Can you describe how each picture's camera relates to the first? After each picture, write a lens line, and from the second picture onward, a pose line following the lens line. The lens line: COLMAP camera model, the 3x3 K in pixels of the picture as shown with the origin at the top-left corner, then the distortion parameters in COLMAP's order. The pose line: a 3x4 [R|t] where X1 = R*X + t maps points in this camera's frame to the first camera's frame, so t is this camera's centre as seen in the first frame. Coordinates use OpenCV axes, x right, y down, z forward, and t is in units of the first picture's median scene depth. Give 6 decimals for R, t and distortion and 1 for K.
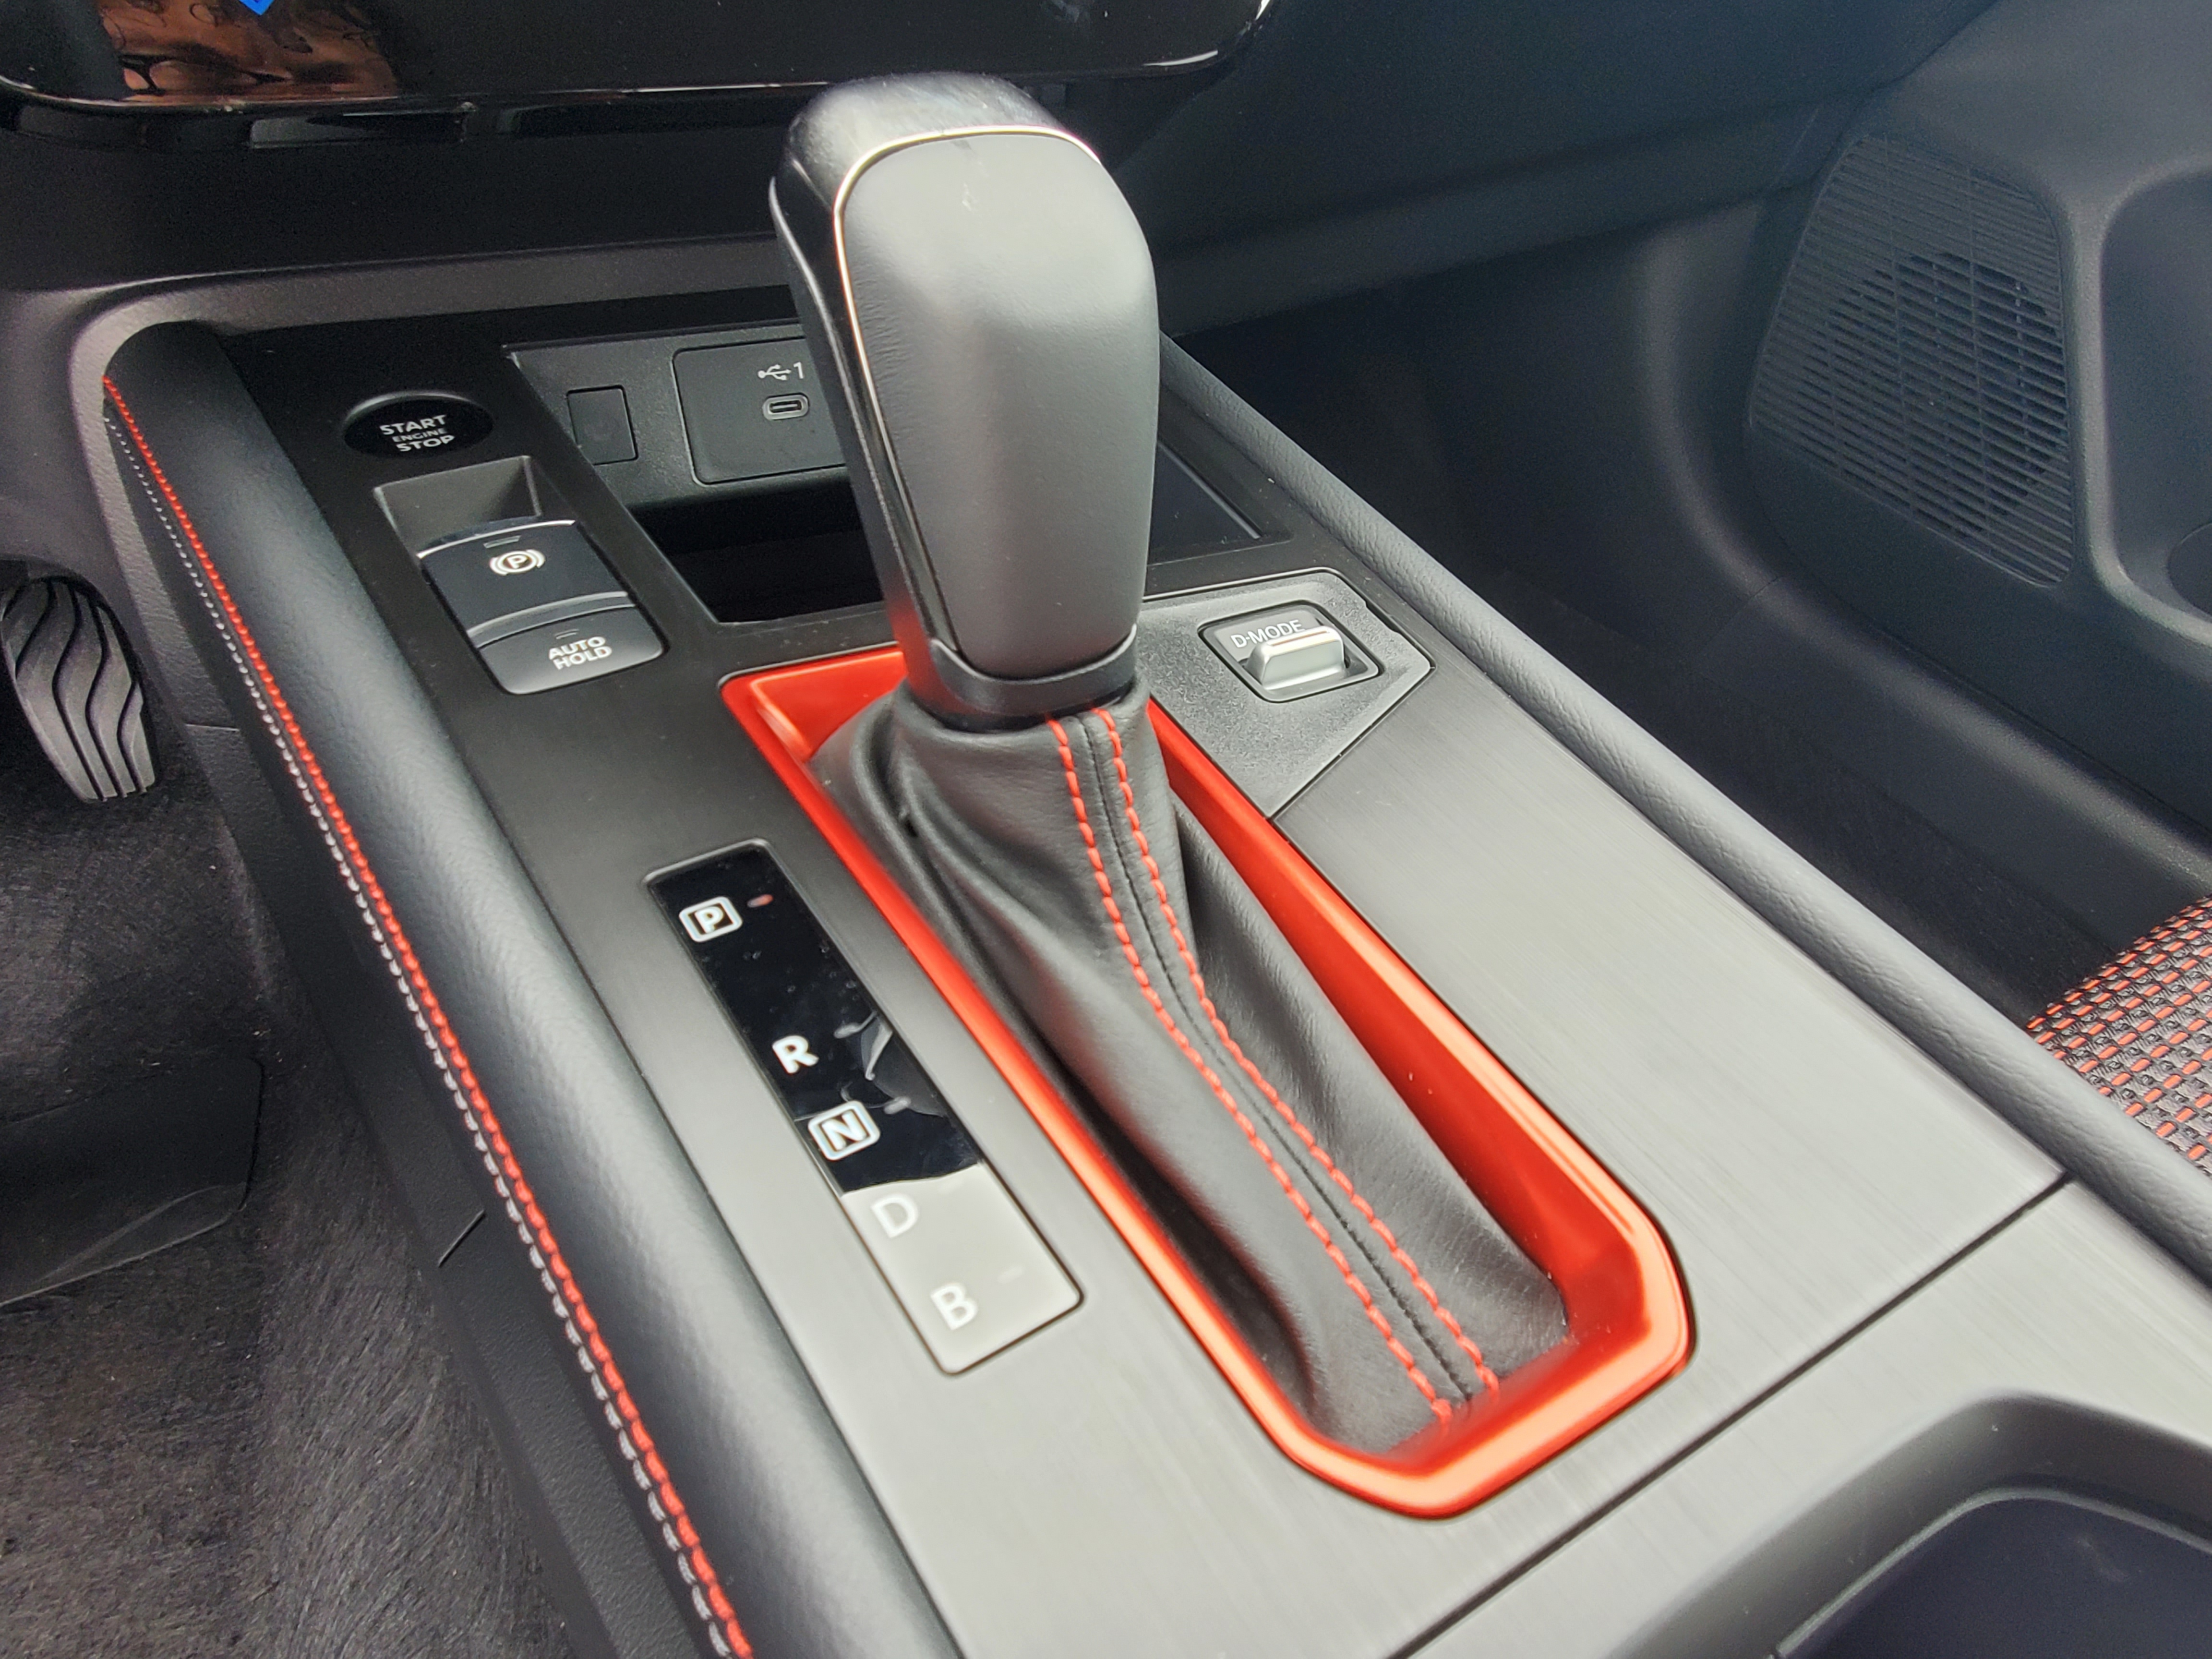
lens RADIAL K [[1494.2, 0, 1106.0], [0, 1494.2, 829.5], [0, 0, 1]] dist [0.007779, -0.005505]
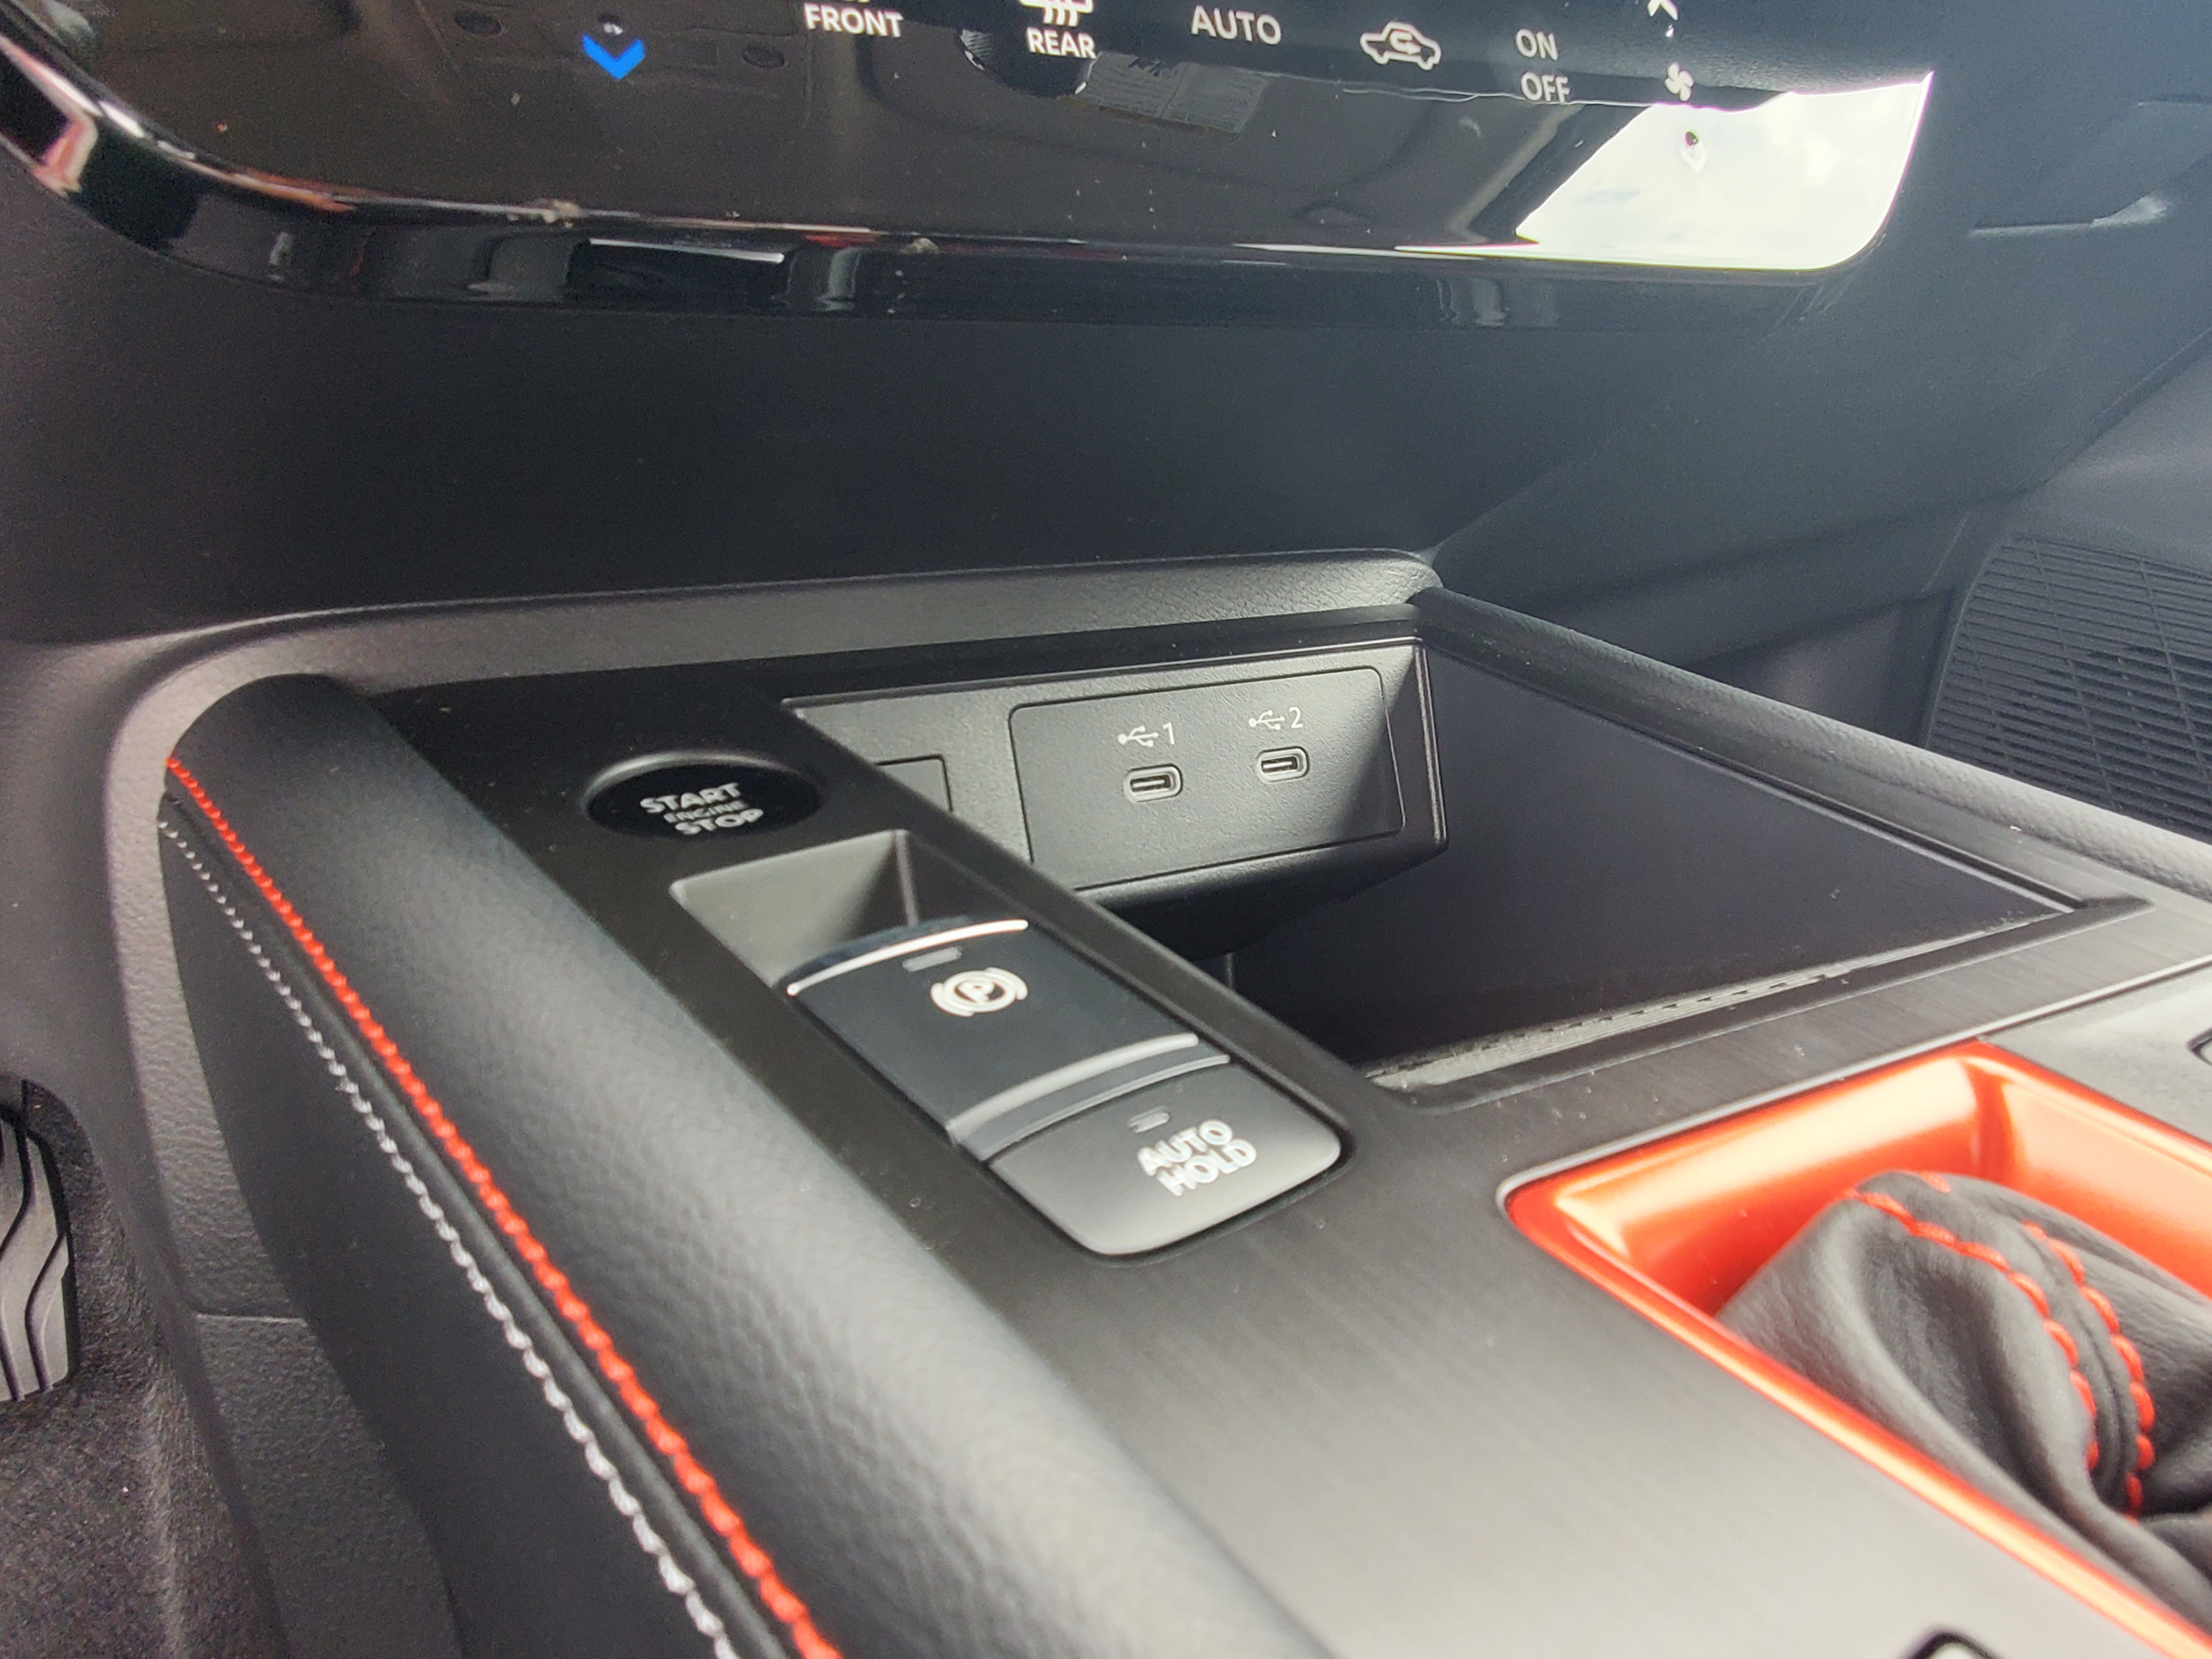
lens RADIAL K [[1494.2, 0, 1106.0], [0, 1494.2, 829.5], [0, 0, 1]] dist [0.007779, -0.005505]
pose [[0.997328, -0.042827, 0.059177, -0.329655], [0.059104, 0.949167, -0.309175, -0.057563], [-0.042927, 0.311847, 0.949162, 0.412420]]
